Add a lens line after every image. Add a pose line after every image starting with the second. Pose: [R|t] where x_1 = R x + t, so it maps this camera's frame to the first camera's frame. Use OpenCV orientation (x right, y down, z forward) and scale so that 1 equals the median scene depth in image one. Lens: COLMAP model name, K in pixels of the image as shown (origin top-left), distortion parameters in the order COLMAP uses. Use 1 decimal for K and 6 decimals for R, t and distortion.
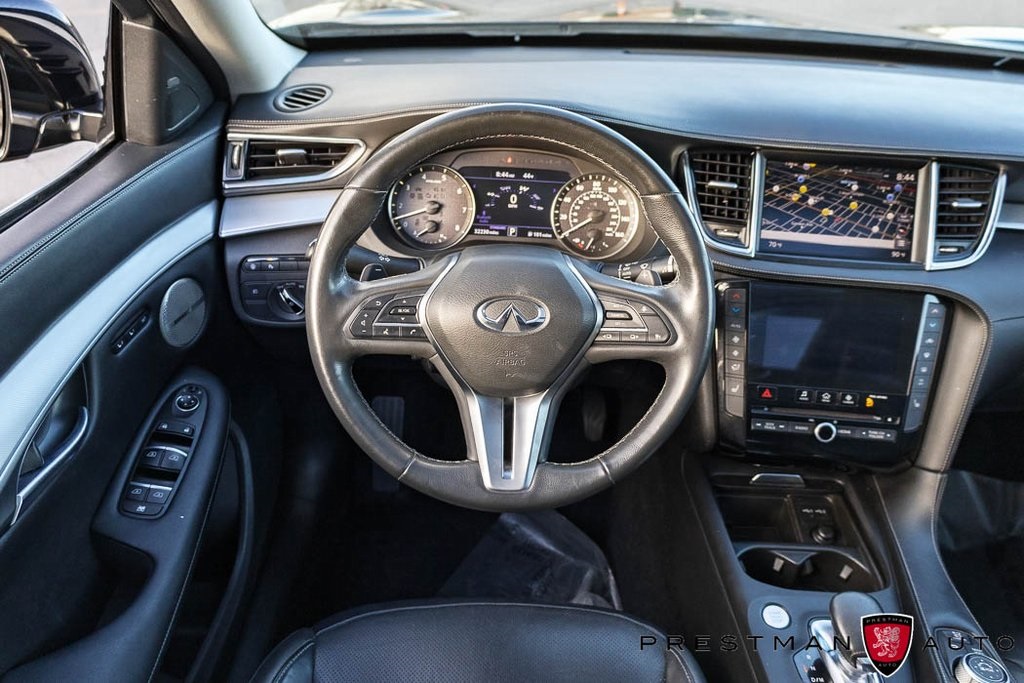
lens RADIAL K [[758.8, 0, 508.5], [0, 758.8, 333.9], [0, 0, 1]] dist [0.000001, 0.018638]
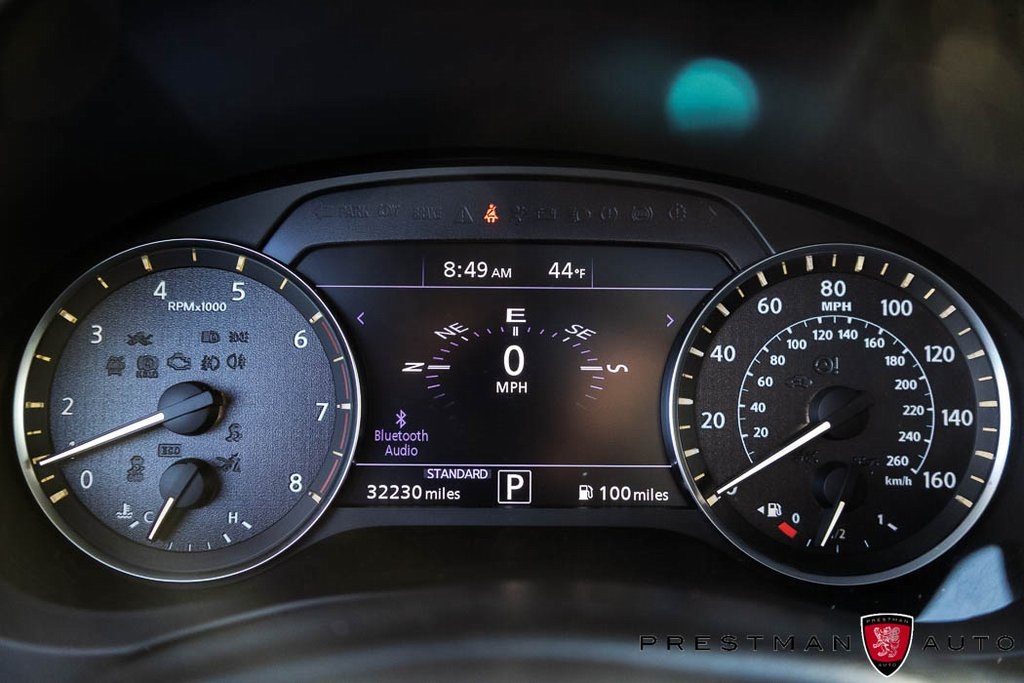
lens RADIAL K [[1102.8, 0, 513.7], [0, 1102.8, 342.1], [0, 0, 1]] dist [0.016319, 0.000000]
pose [[0.998934, -0.044924, 0.010637, 0.003138], [0.046159, 0.975961, -0.213002, -0.110172], [-0.000812, 0.213266, 0.976994, 0.669682]]
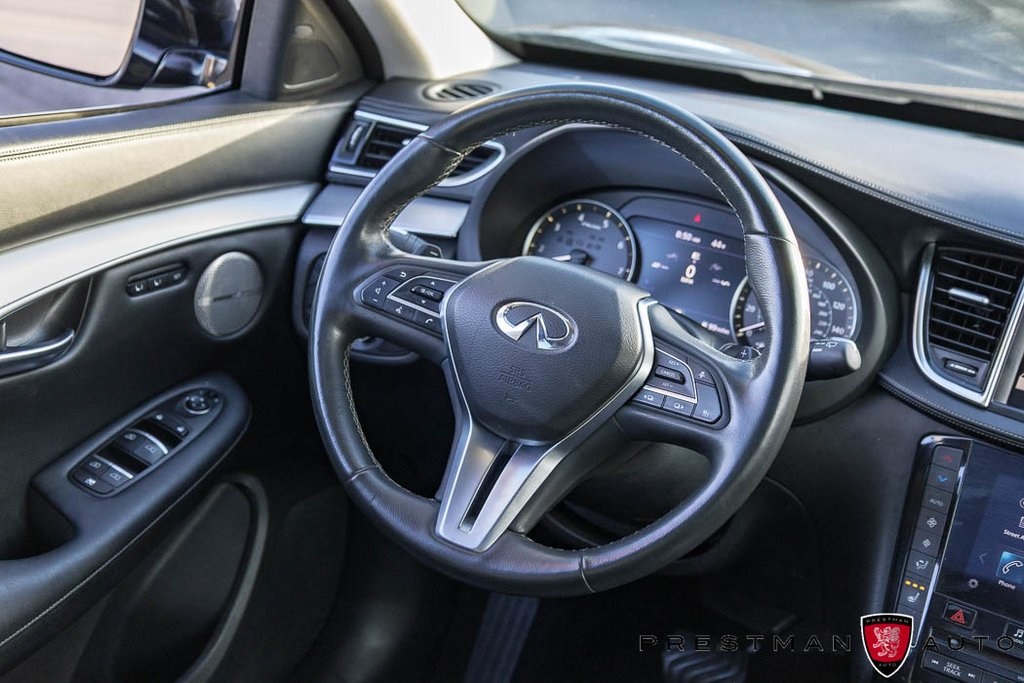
lens RADIAL K [[1479.0, 0, 513.2], [0, 1479.0, 352.8], [0, 0, 1]] dist [0.031016, 0.000000]
pose [[0.896673, 0.215527, -0.386685, 0.432103], [-0.309179, 0.930042, -0.198568, 0.230497], [0.316837, 0.297606, 0.900581, -0.287107]]
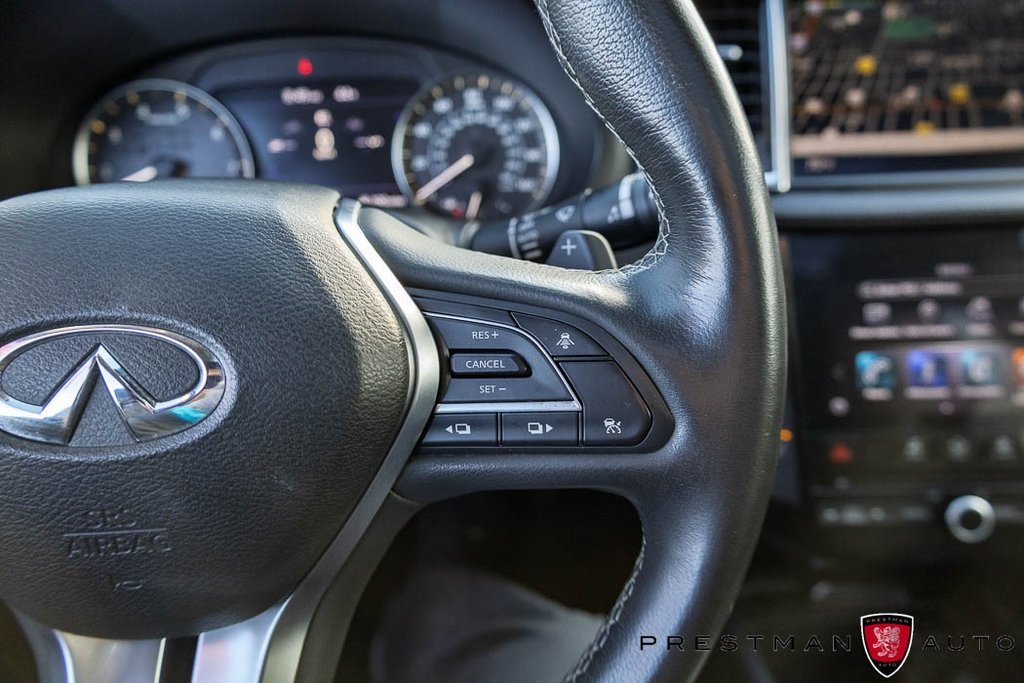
lens RADIAL K [[687.6, 0, 512.8], [0, 687.6, 338.9], [0, 0, 1]] dist [0.029463, 0.004533]
pose [[0.992899, -0.113032, 0.037093, 0.111906], [0.113617, 0.993425, -0.014058, -0.015363], [-0.035260, 0.018172, 0.999213, 0.535009]]
